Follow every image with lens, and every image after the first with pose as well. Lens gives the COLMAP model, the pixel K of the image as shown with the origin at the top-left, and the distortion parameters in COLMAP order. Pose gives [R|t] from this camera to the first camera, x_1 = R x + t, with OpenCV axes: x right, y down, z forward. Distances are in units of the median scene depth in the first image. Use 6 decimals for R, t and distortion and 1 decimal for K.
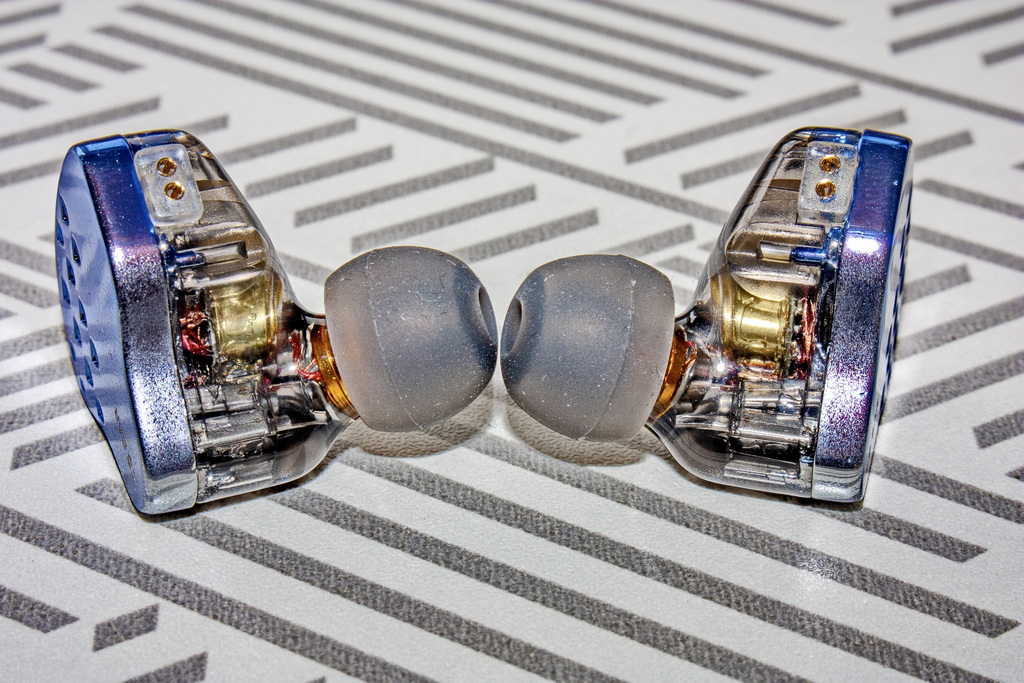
lens RADIAL K [[2443.5, 0, 512.0], [0, 2443.5, 341.5], [0, 0, 1]] dist [-0.005258, 0.312021]
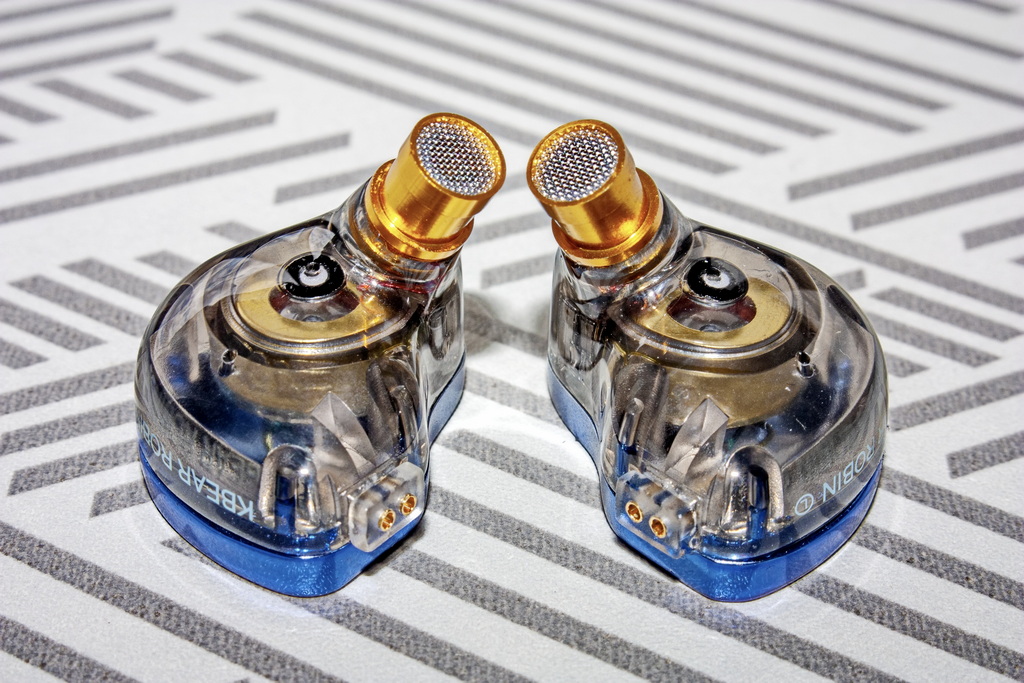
lens RADIAL K [[2443.5, 0, 512.0], [0, 2443.5, 341.5], [0, 0, 1]] dist [-0.005258, 0.312021]
pose [[0.998259, 0.036768, -0.046128, -0.014452], [-0.037729, 0.999085, -0.020136, 0.001086], [0.045346, 0.021842, 0.998733, 0.125074]]
